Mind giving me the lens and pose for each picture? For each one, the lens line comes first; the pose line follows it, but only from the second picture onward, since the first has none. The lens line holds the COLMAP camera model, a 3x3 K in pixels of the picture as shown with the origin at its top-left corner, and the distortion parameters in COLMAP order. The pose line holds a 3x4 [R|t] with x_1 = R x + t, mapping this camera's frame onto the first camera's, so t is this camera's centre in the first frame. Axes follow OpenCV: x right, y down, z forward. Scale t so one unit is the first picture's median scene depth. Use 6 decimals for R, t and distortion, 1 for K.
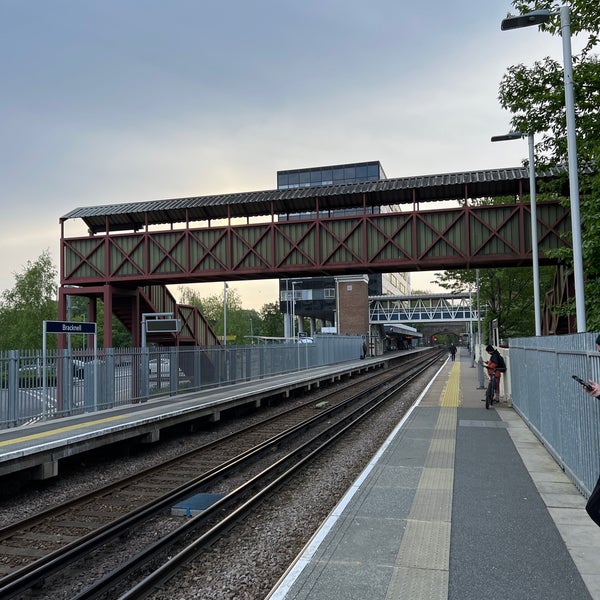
lens RADIAL K [[610.4, 0, 300.2], [0, 610.4, 297.7], [0, 0, 1]] dist [0.054300, 0.000000]
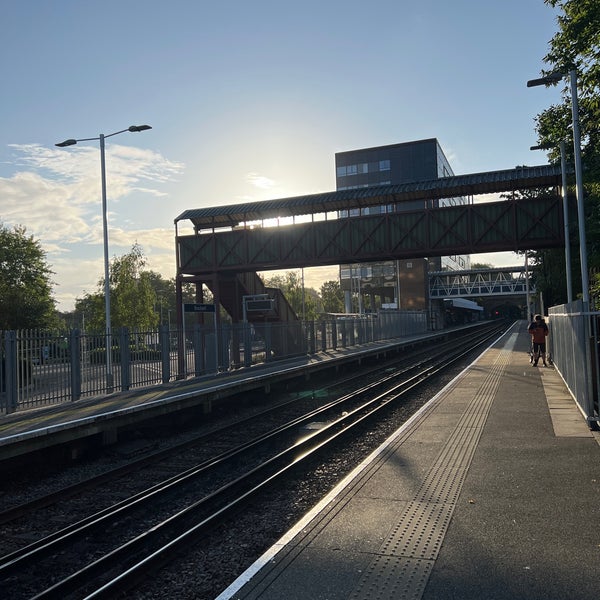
lens RADIAL K [[610.4, 0, 296.6], [0, 610.4, 304.5], [0, 0, 1]] dist [0.054300, 0.000000]
pose [[0.994692, -0.026613, -0.099395, -0.026798], [0.031276, 0.998468, 0.045650, -0.007855], [0.098028, -0.048517, 0.994000, -0.181352]]
